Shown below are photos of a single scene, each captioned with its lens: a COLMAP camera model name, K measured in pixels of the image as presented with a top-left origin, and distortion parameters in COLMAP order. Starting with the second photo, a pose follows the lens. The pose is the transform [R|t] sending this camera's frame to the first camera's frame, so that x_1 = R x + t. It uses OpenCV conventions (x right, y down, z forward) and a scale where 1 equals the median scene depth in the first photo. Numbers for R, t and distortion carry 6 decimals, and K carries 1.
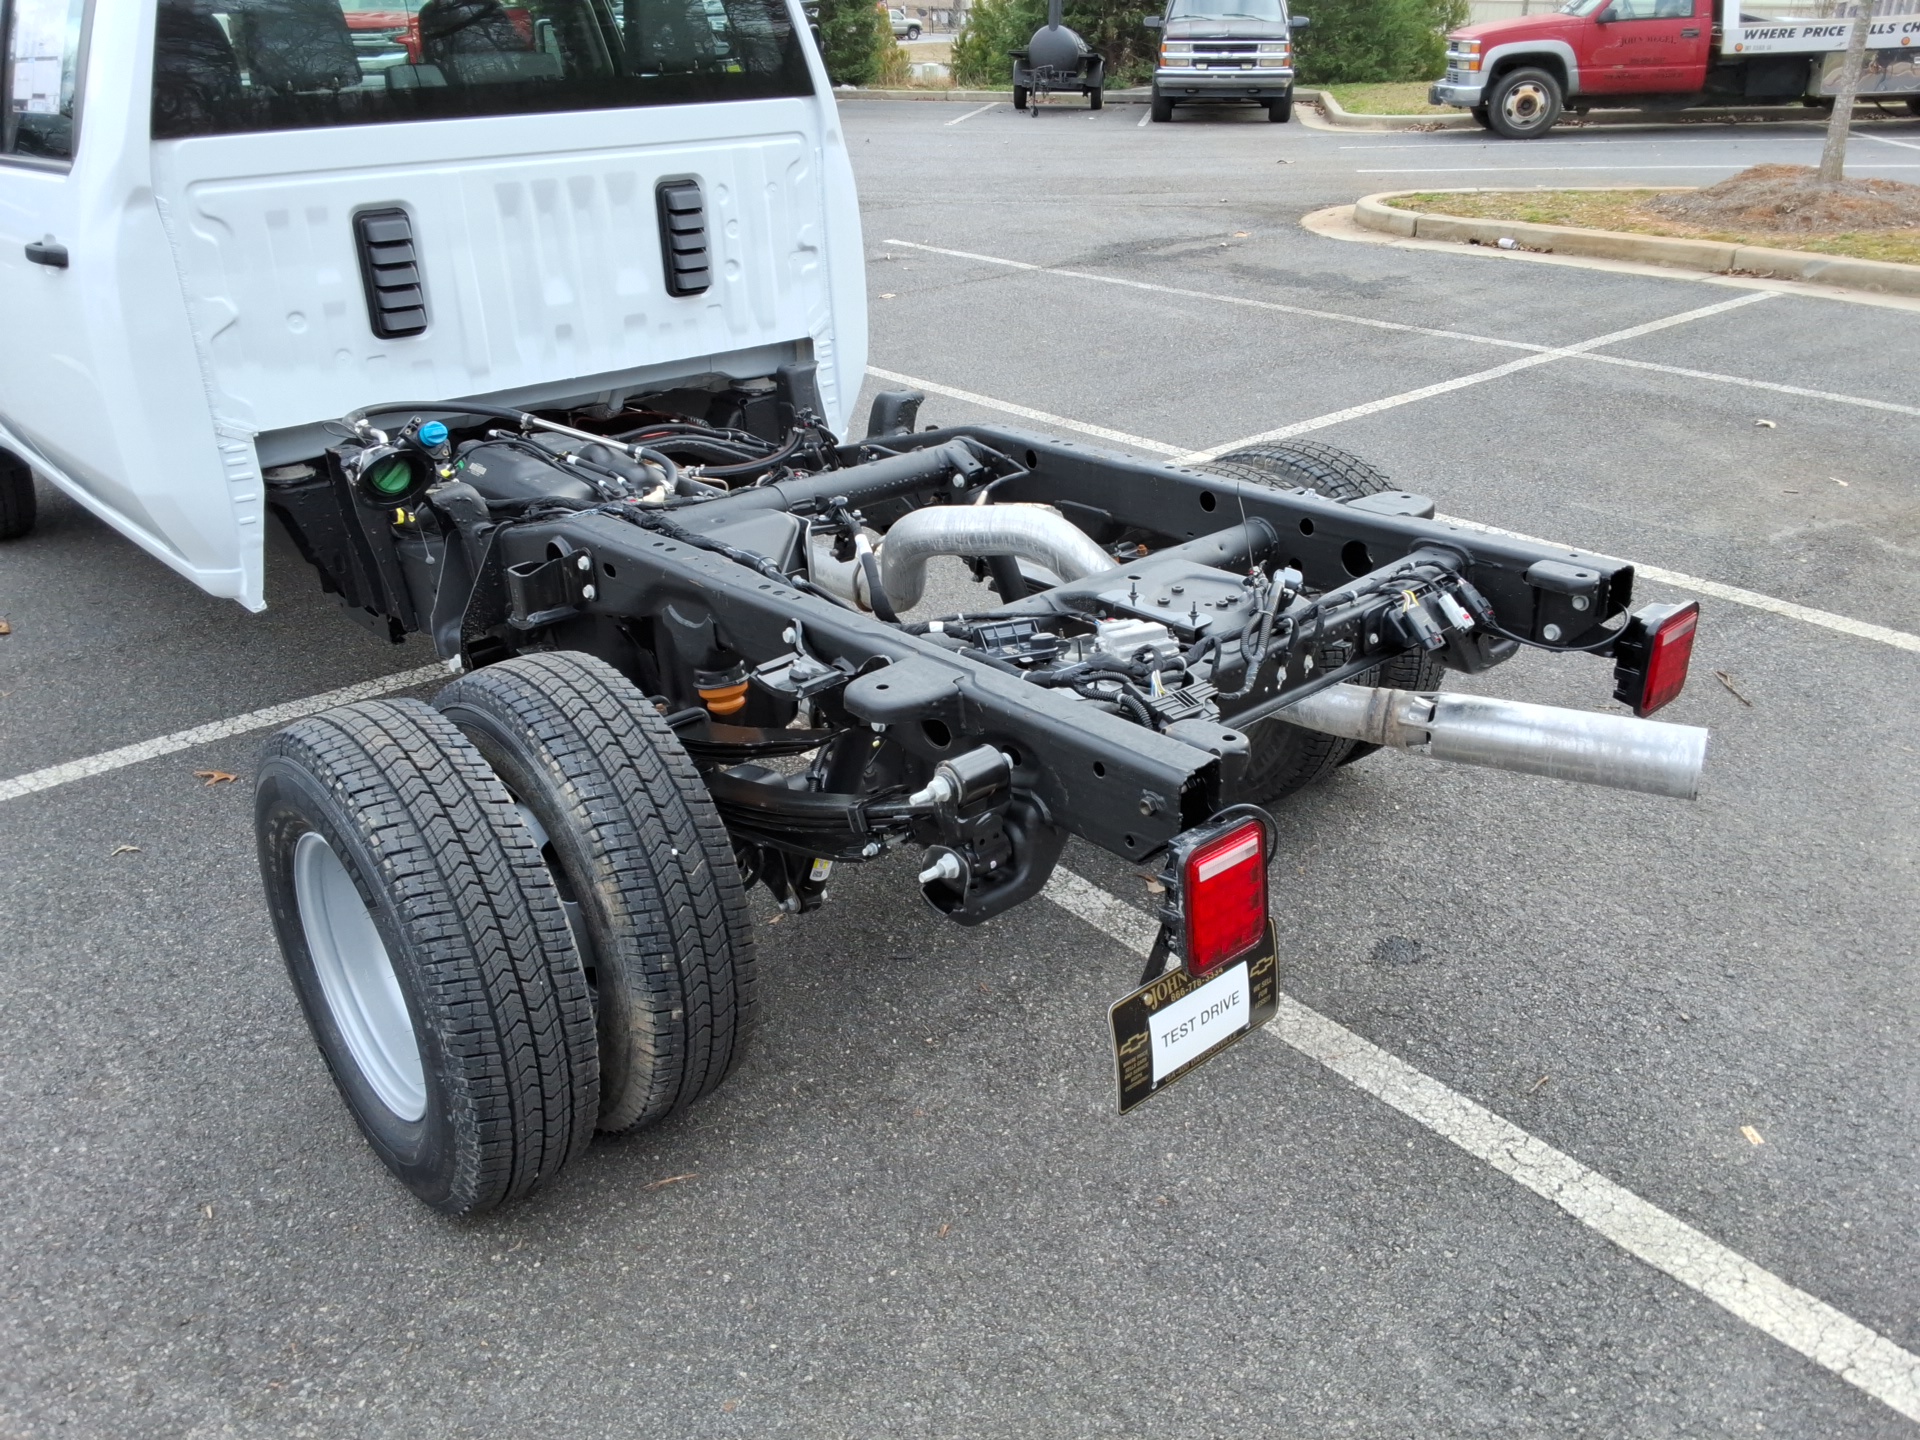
lens RADIAL K [[1532.4, 0, 978.3], [0, 1532.4, 705.0], [0, 0, 1]] dist [0.127118, -0.201922]
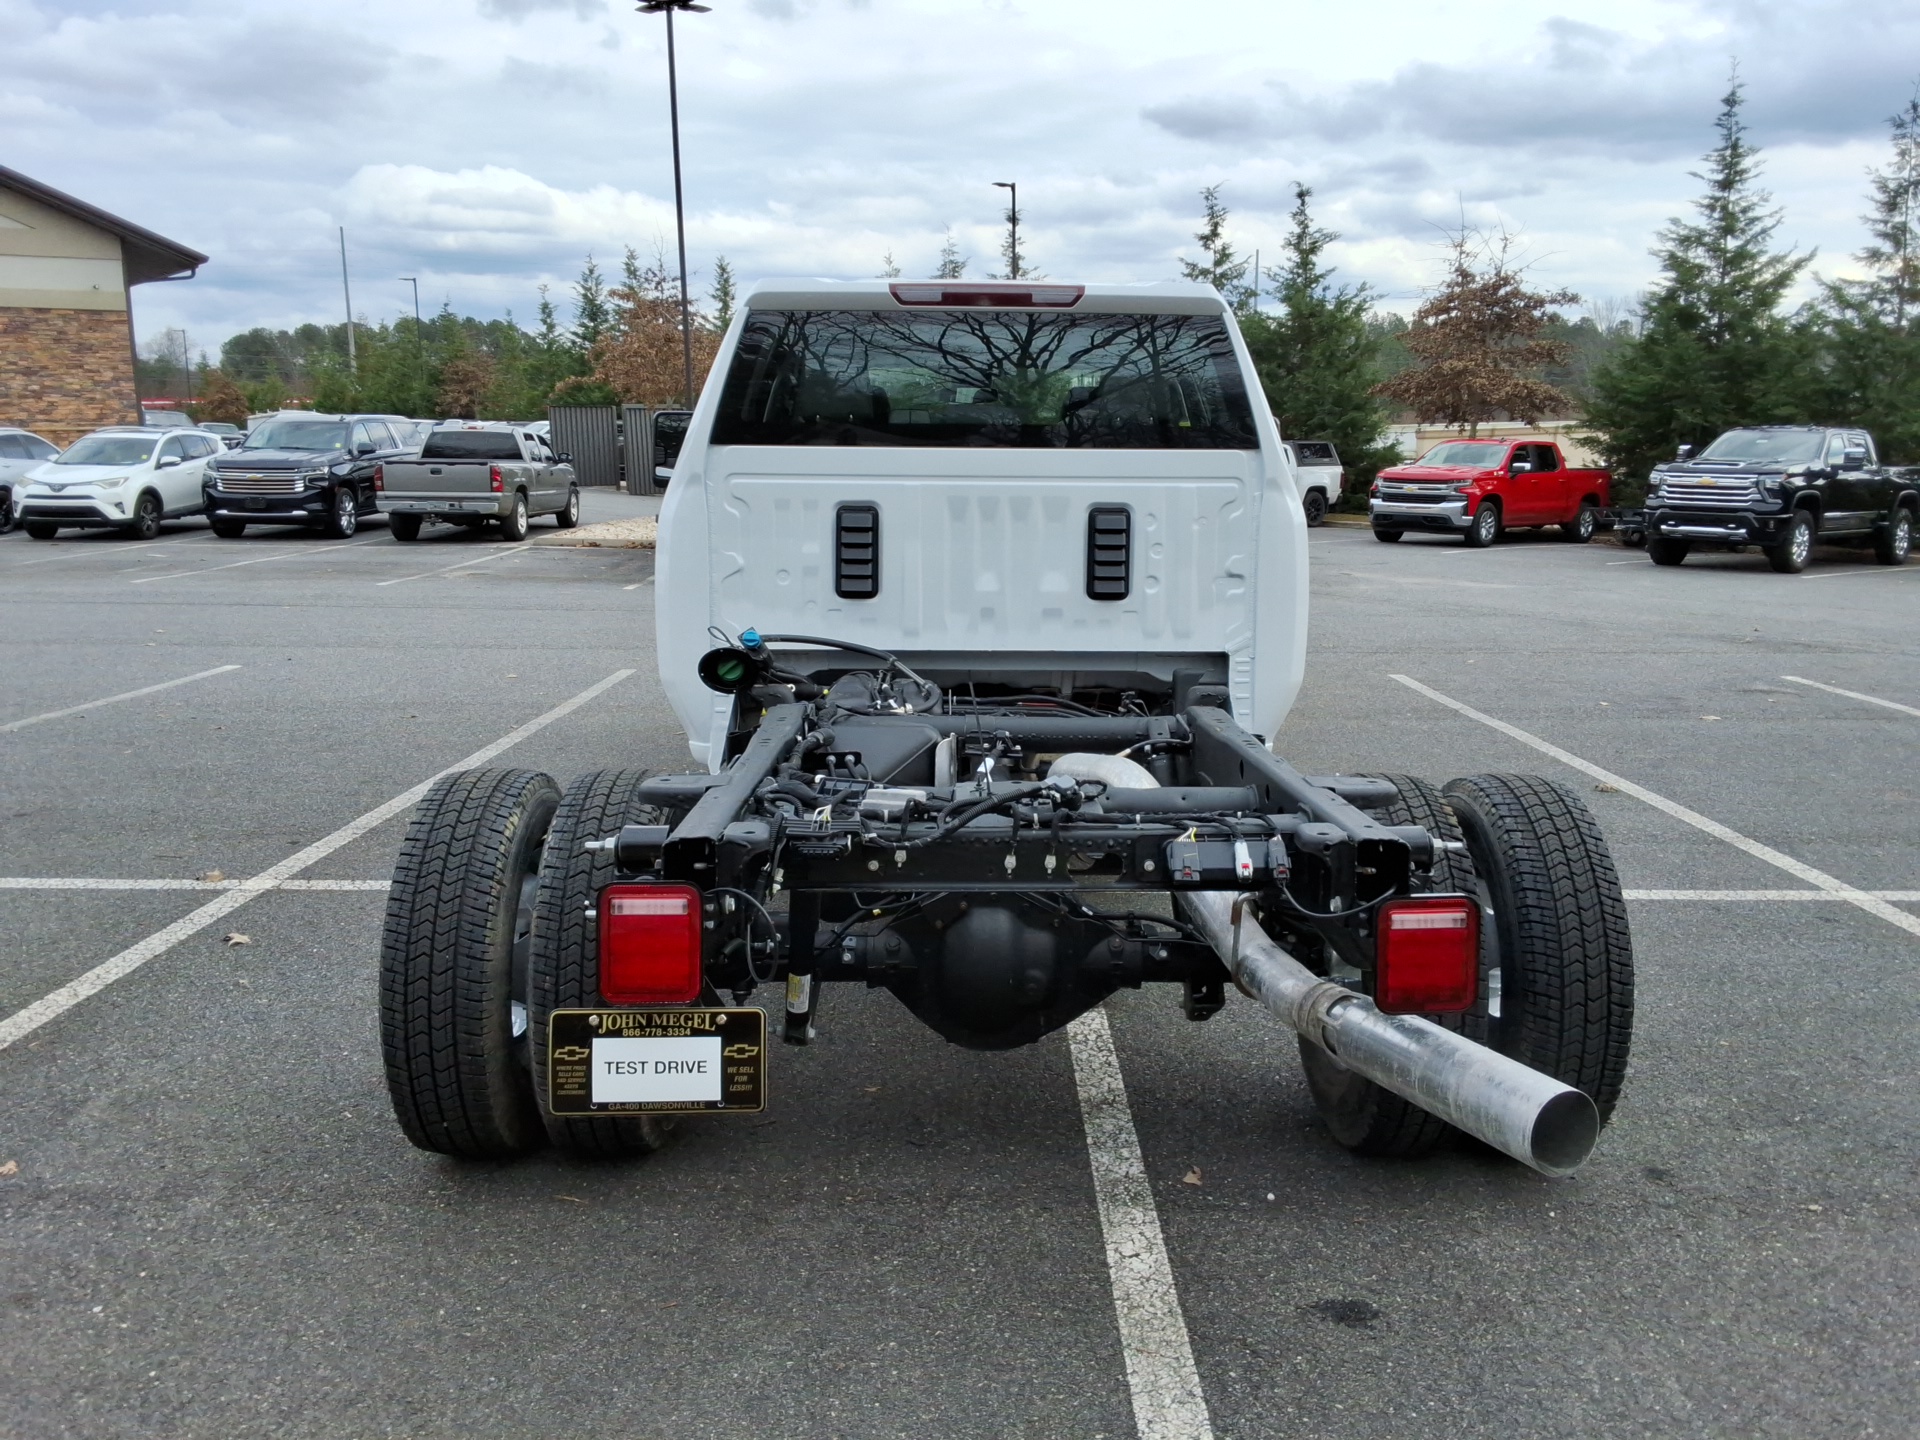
lens RADIAL K [[1532.4, 0, 978.3], [0, 1532.4, 705.0], [0, 0, 1]] dist [0.127118, -0.201922]
pose [[0.765199, 0.119890, -0.632532, 0.520364], [-0.289631, 0.941573, -0.171913, 0.041076], [0.574964, 0.314748, 0.755215, 0.099489]]
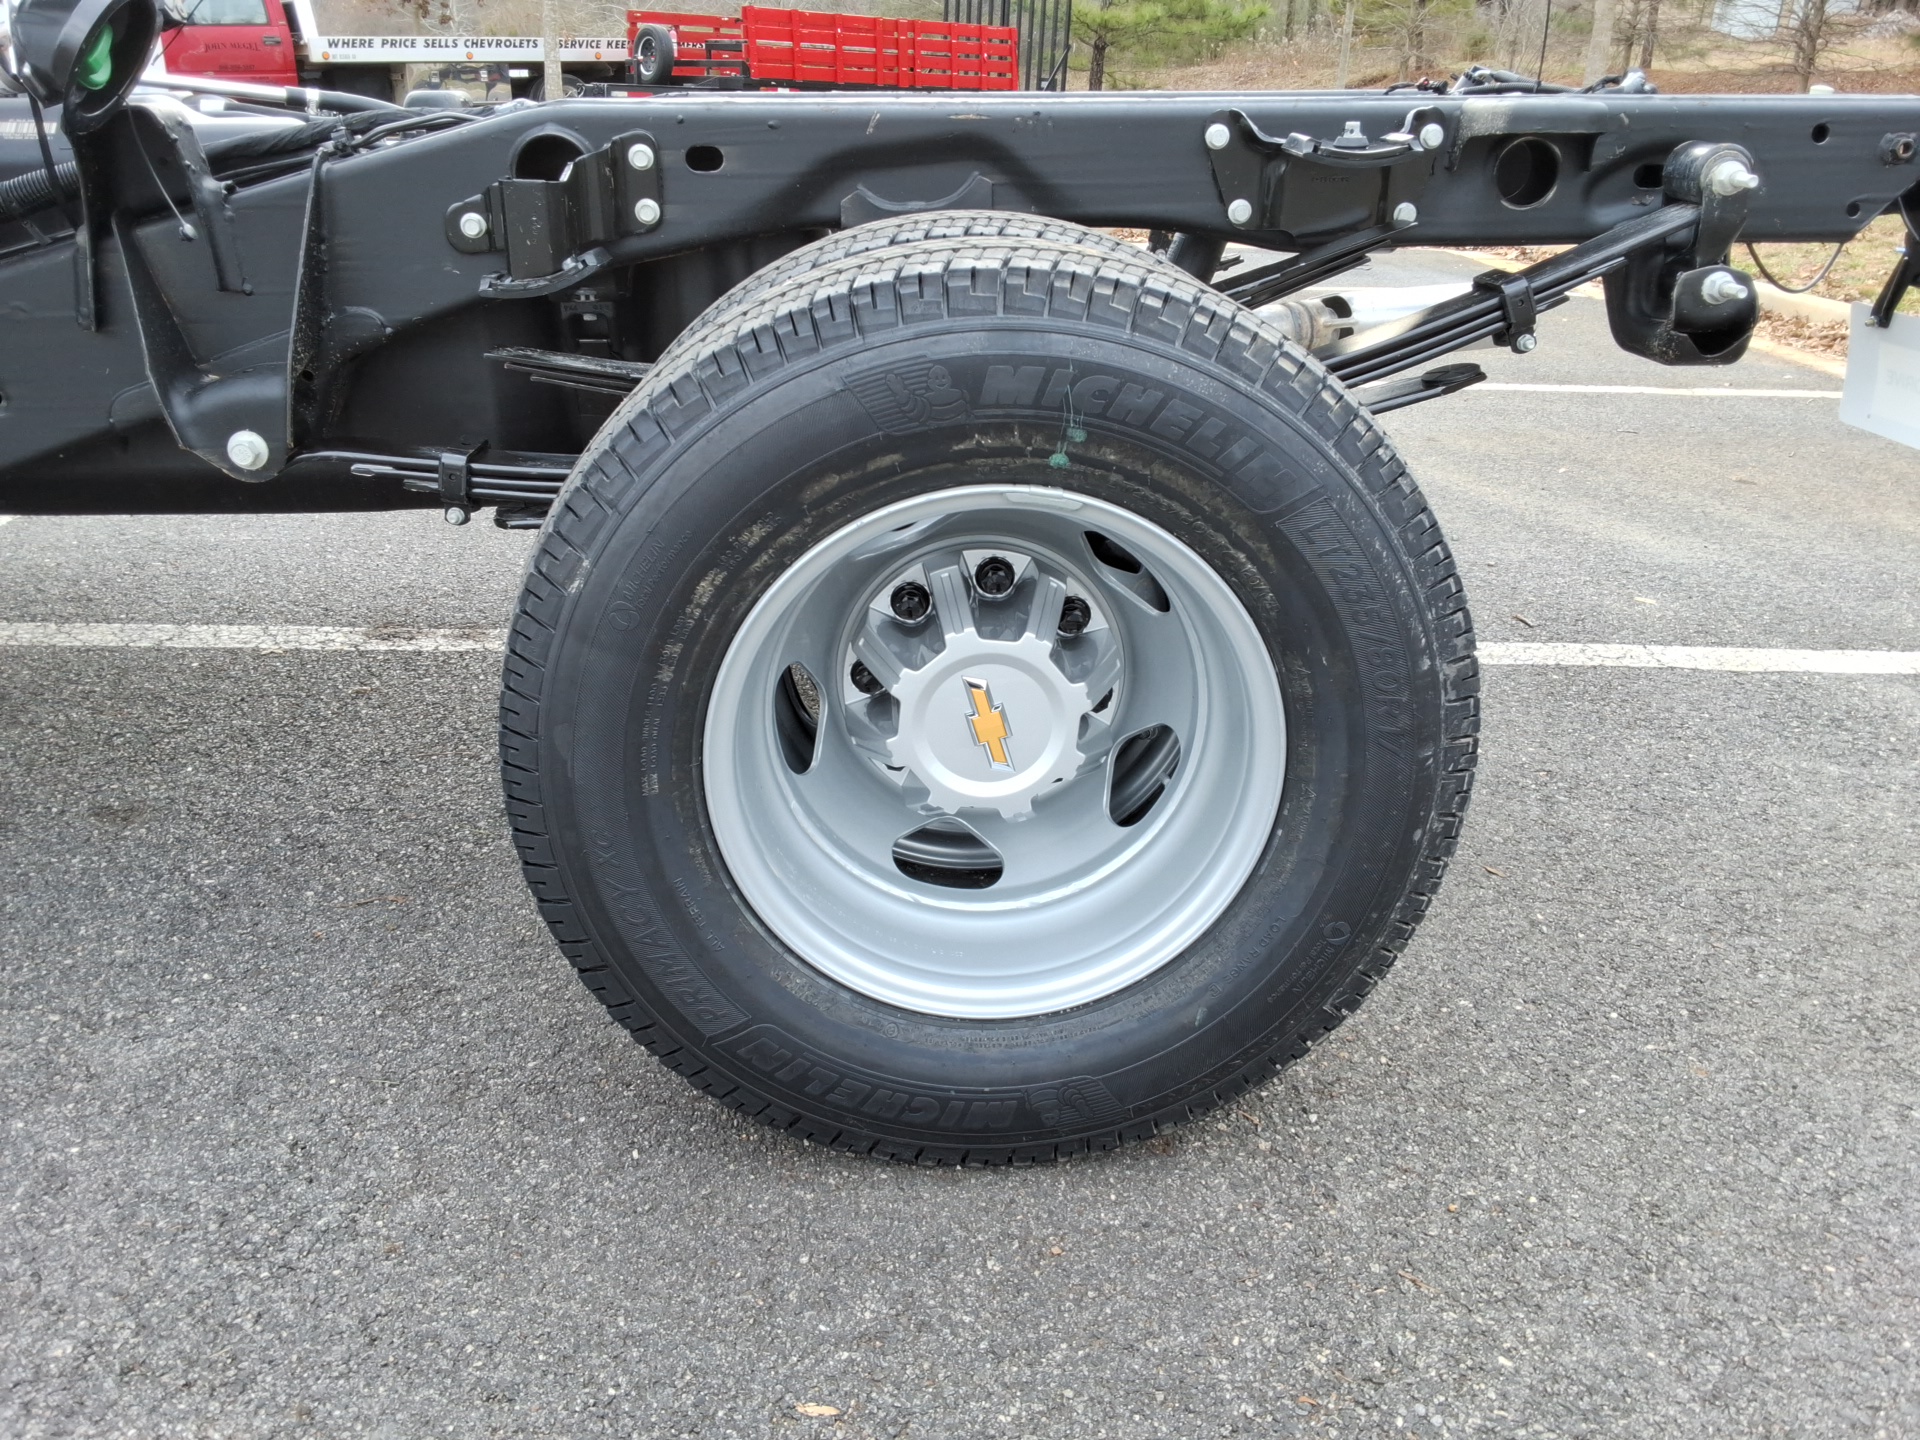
lens RADIAL K [[1532.4, 0, 978.3], [0, 1532.4, 705.0], [0, 0, 1]] dist [0.127118, -0.201922]
pose [[0.619589, -0.261922, 0.739936, -0.499812], [0.297656, 0.950675, 0.087276, 0.068019], [-0.726299, 0.166171, 0.666991, 0.418184]]
